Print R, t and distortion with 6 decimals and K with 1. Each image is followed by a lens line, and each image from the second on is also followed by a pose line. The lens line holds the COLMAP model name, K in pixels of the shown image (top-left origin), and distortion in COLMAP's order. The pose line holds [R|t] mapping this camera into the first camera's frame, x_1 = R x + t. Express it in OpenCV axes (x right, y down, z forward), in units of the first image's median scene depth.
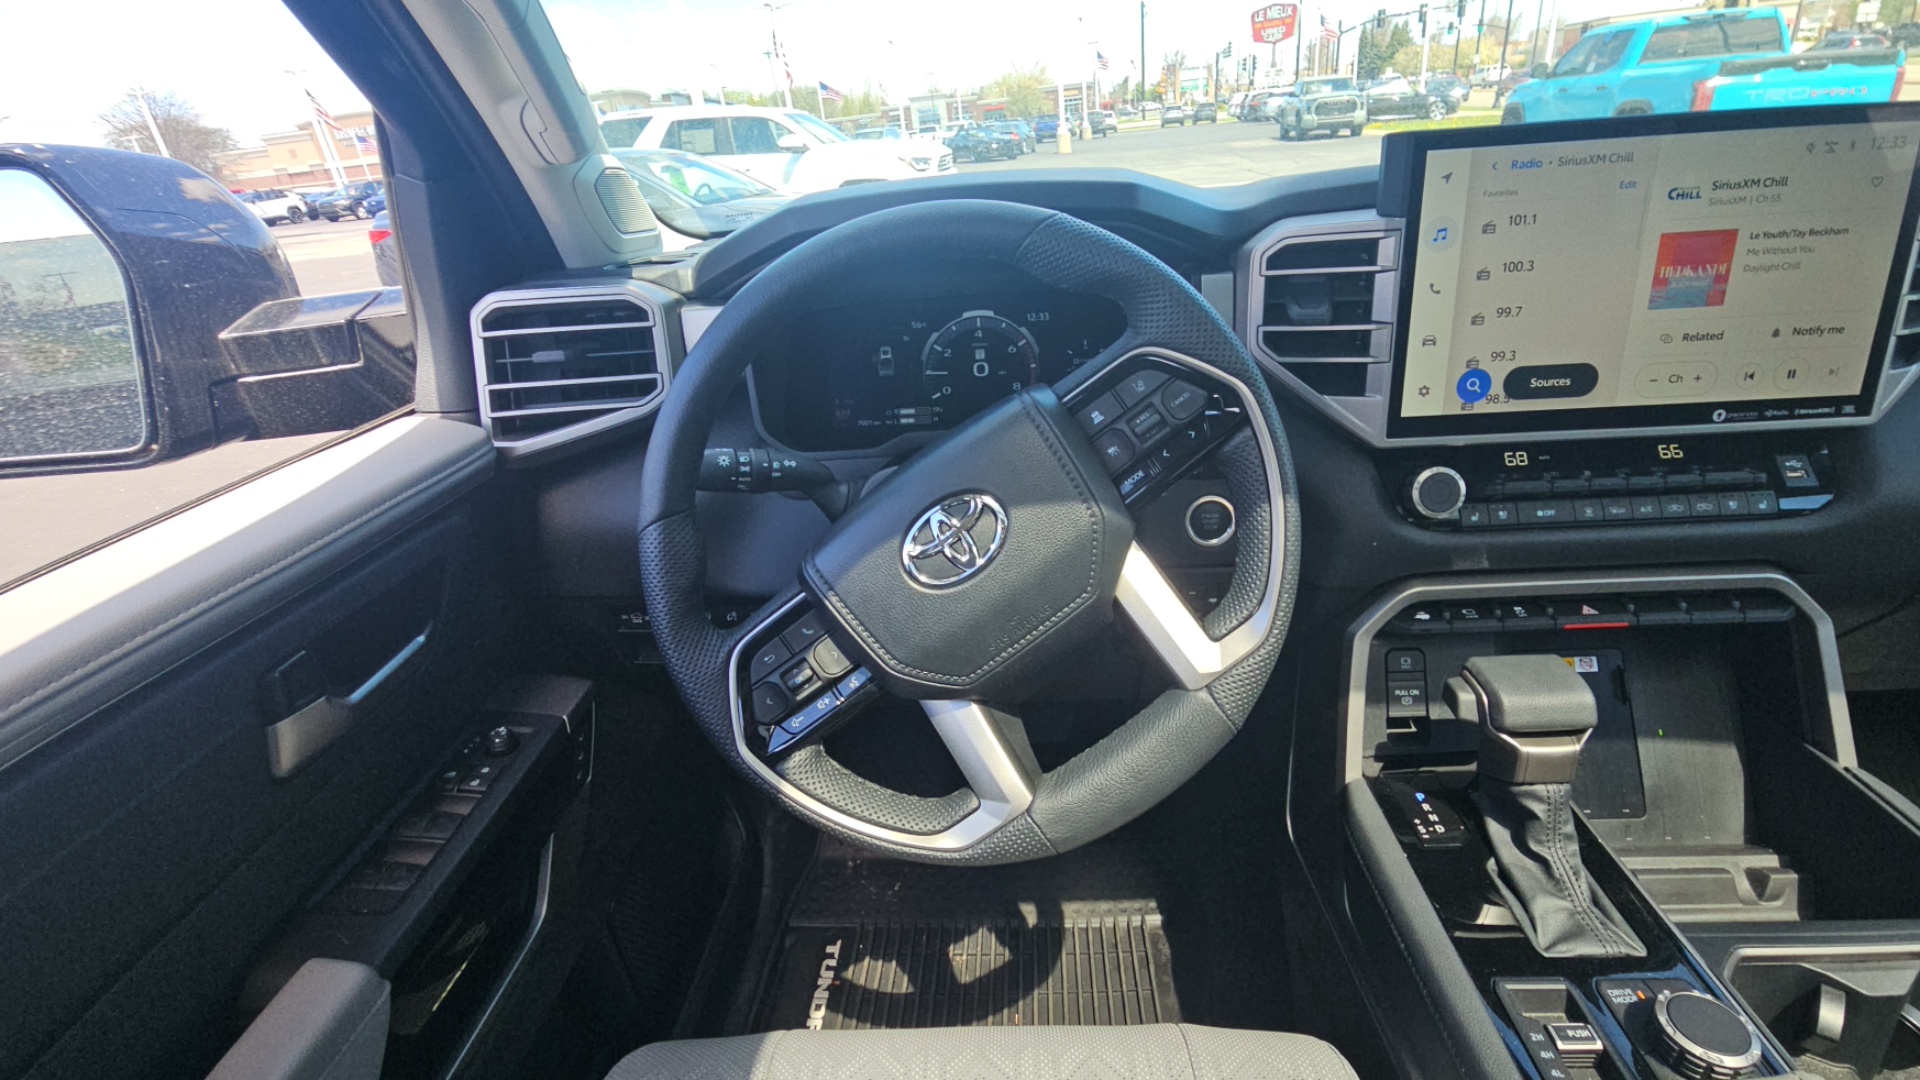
lens RADIAL K [[857.8, 0, 978.3], [0, 857.8, 543.0], [0, 0, 1]] dist [0.008970, -0.007262]
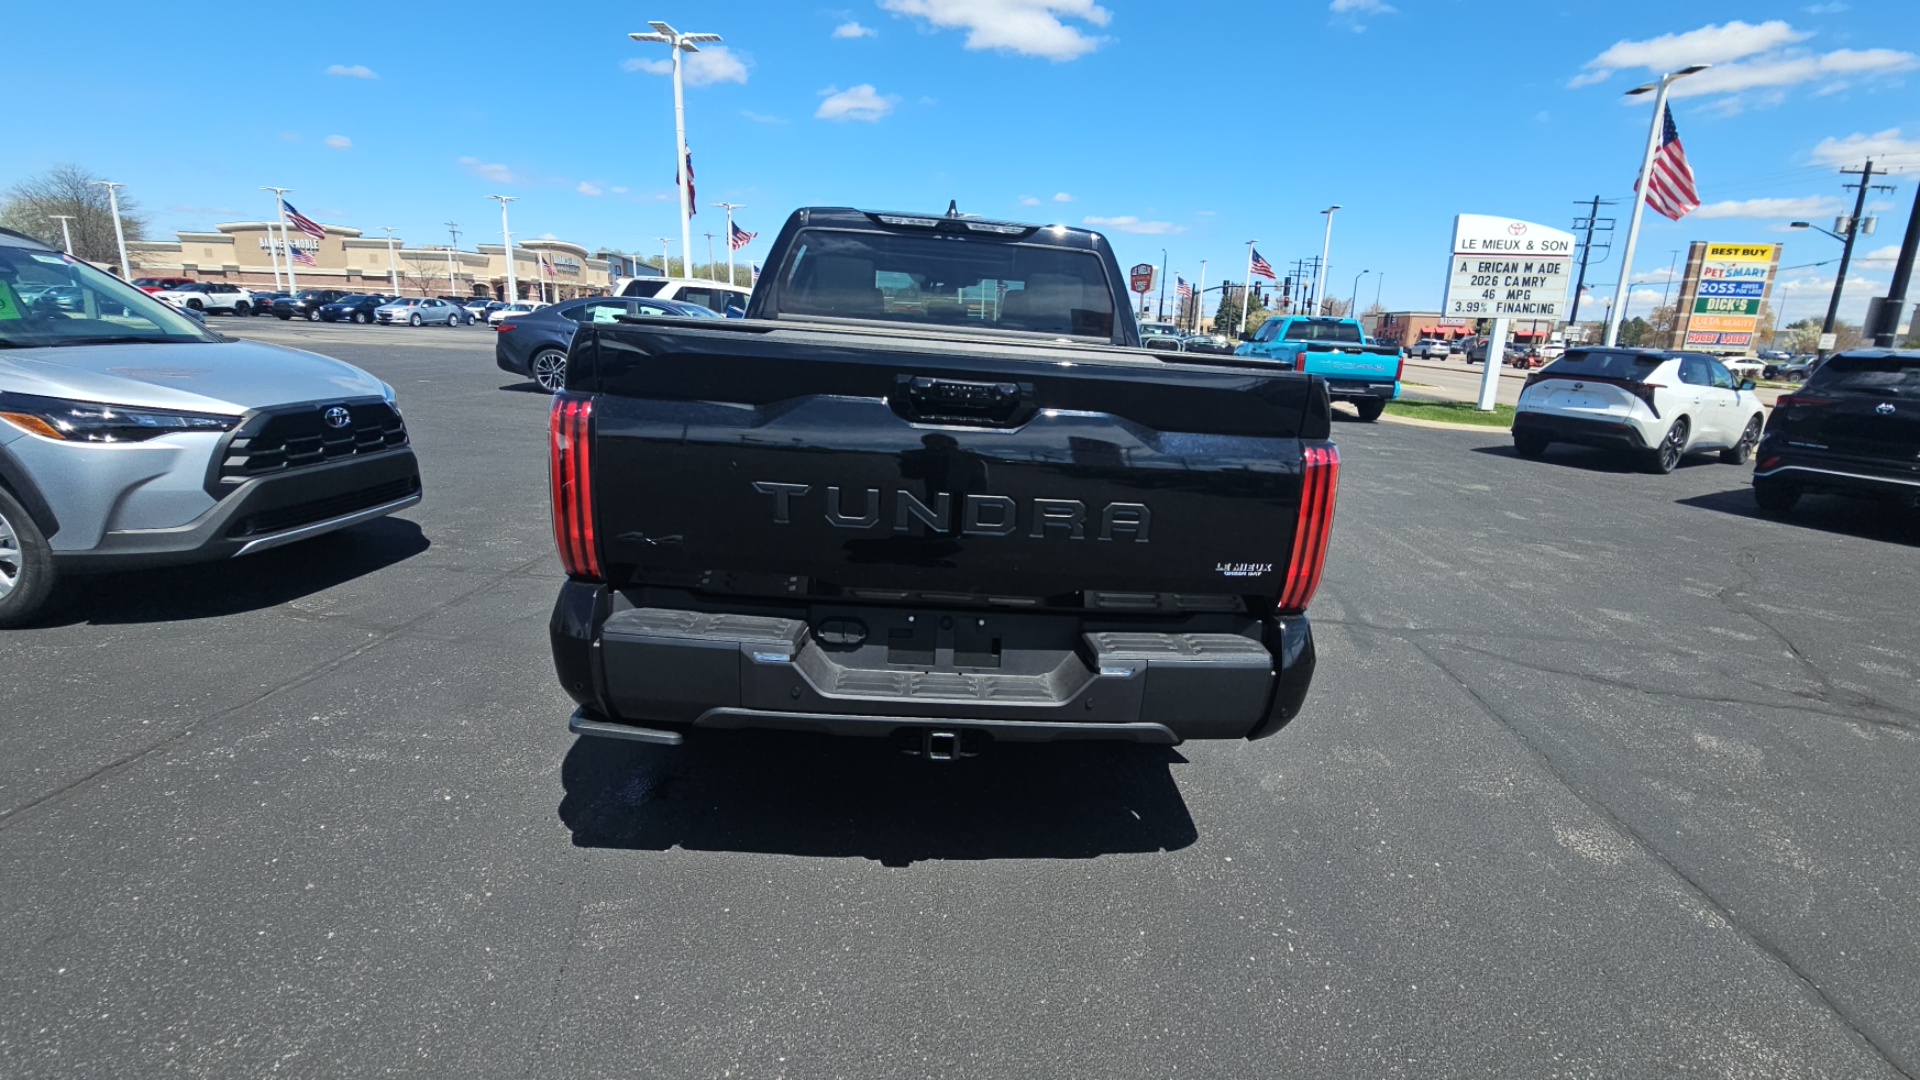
lens RADIAL K [[857.8, 0, 981.2], [0, 857.8, 545.3], [0, 0, 1]] dist [0.008970, -0.007262]
pose [[0.986010, 0.105103, 0.129377, 0.199960], [-0.076675, 0.975153, -0.207838, 3.459482], [-0.148007, 0.195011, 0.969569, -6.962714]]
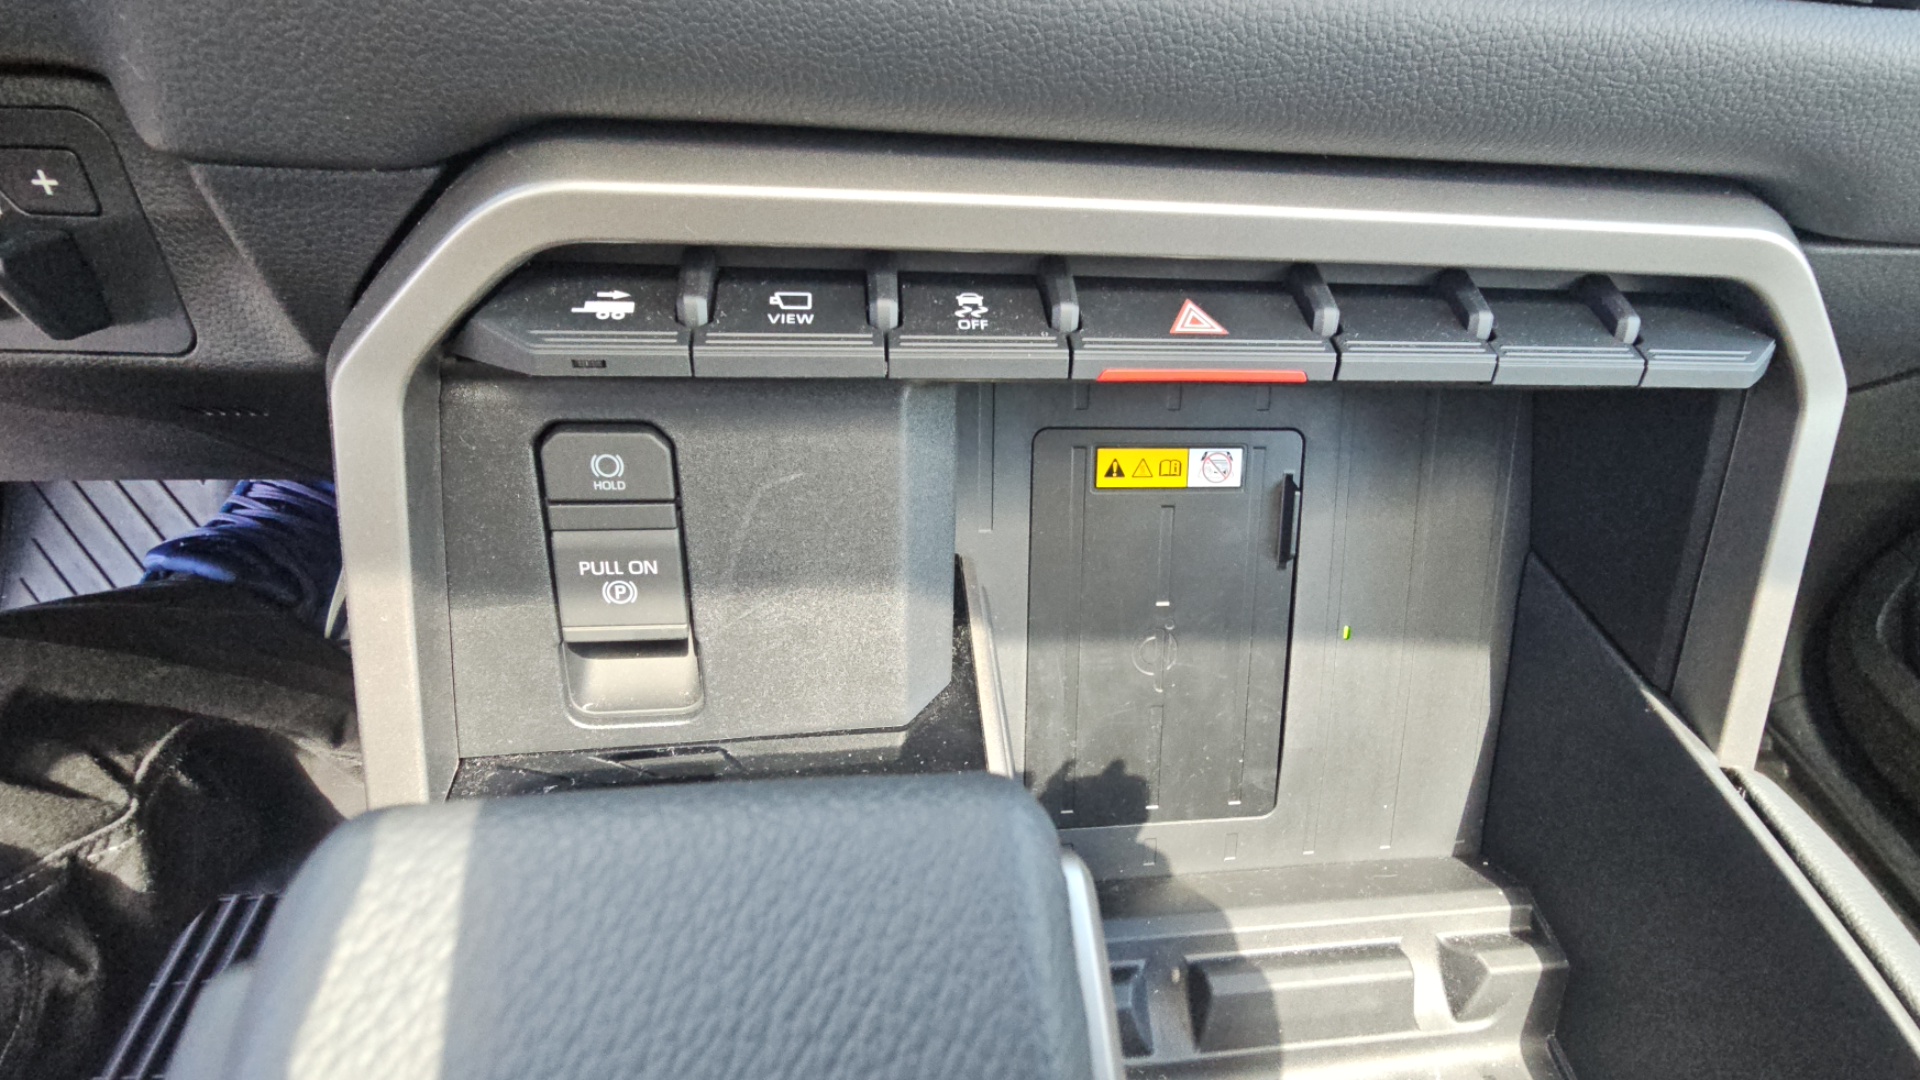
lens RADIAL K [[857.8, 0, 981.9], [0, 857.8, 540.0], [0, 0, 1]] dist [0.008970, -0.007262]
pose [[0.976655, 0.004208, 0.214771, 0.558737], [-0.075293, 0.943087, 0.323911, 0.057897], [-0.201184, -0.332520, 0.921388, 0.700346]]
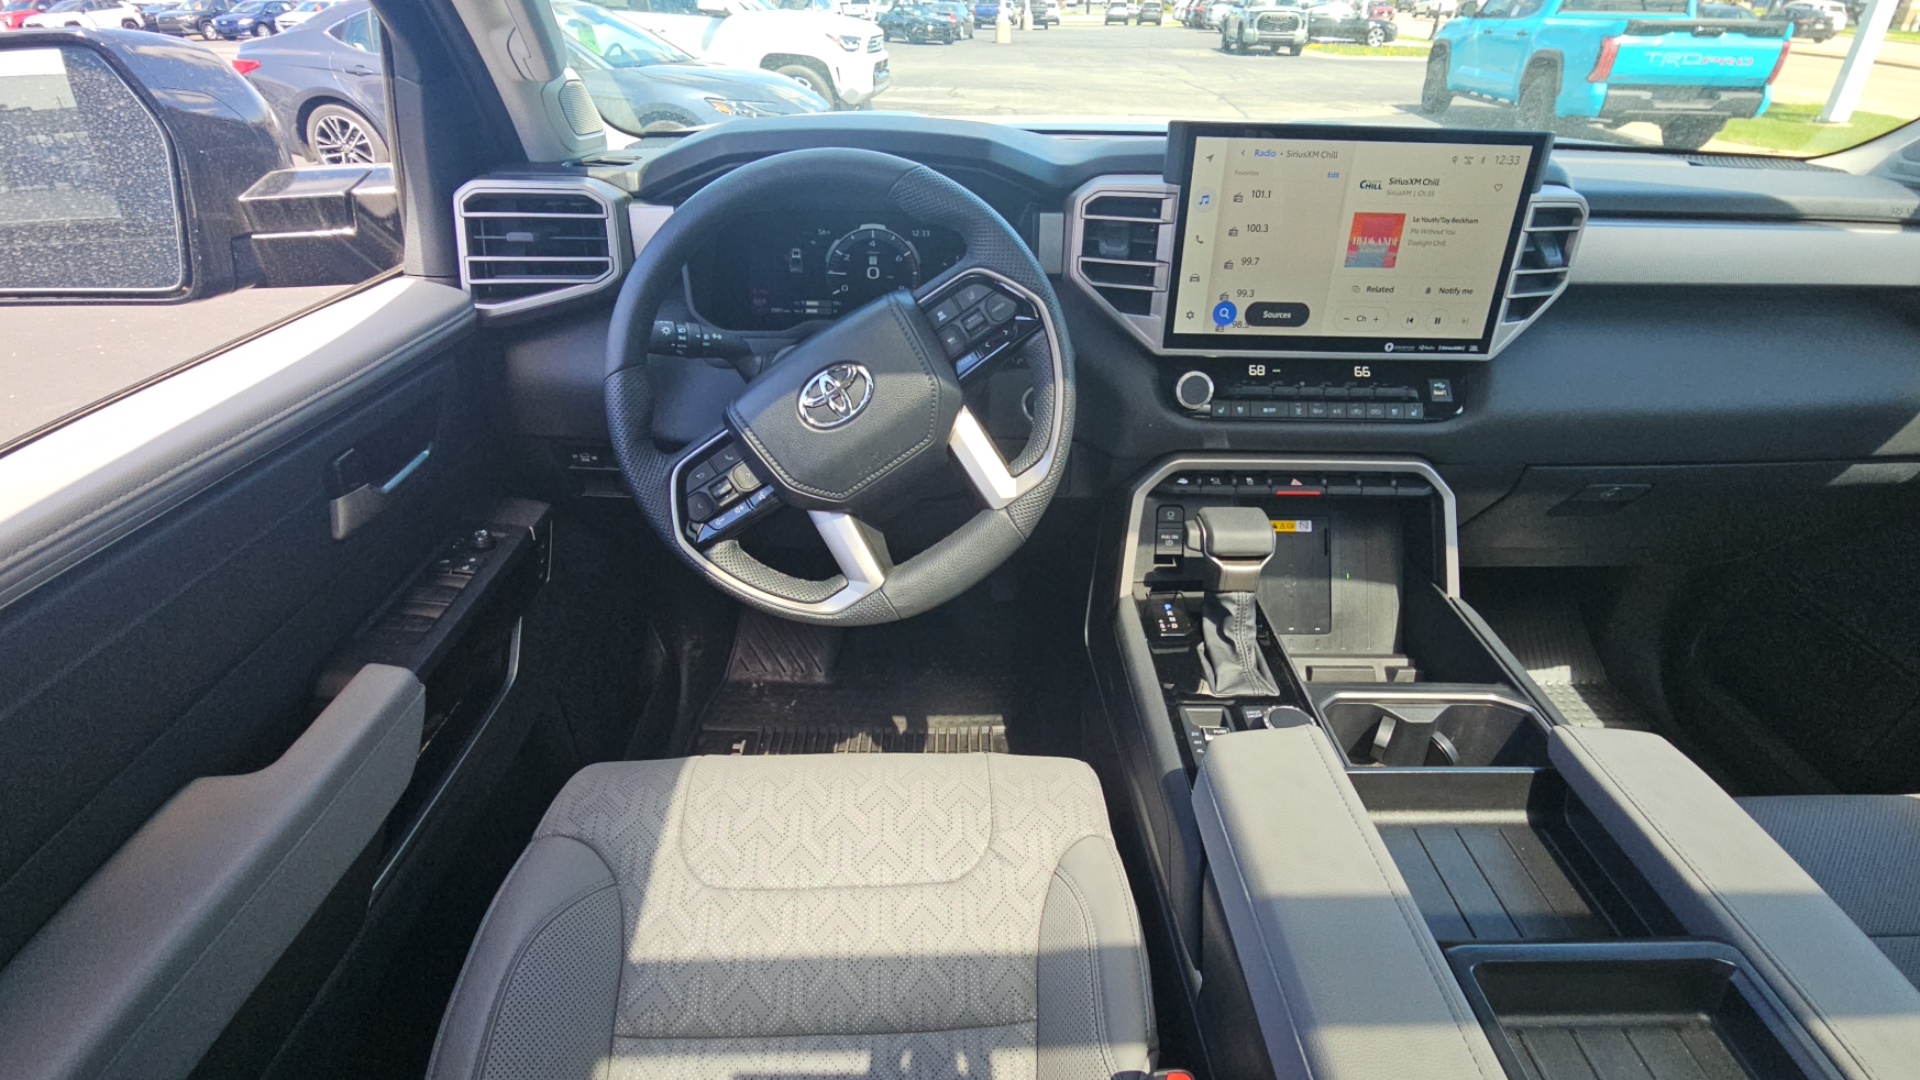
lens RADIAL K [[857.8, 0, 980.3], [0, 857.8, 543.2], [0, 0, 1]] dist [0.008970, -0.007262]
pose [[0.993742, 0.043830, 0.102744, 0.054097], [-0.054628, 0.992996, 0.104760, 0.055743], [-0.097432, -0.109717, 0.989176, -0.338974]]
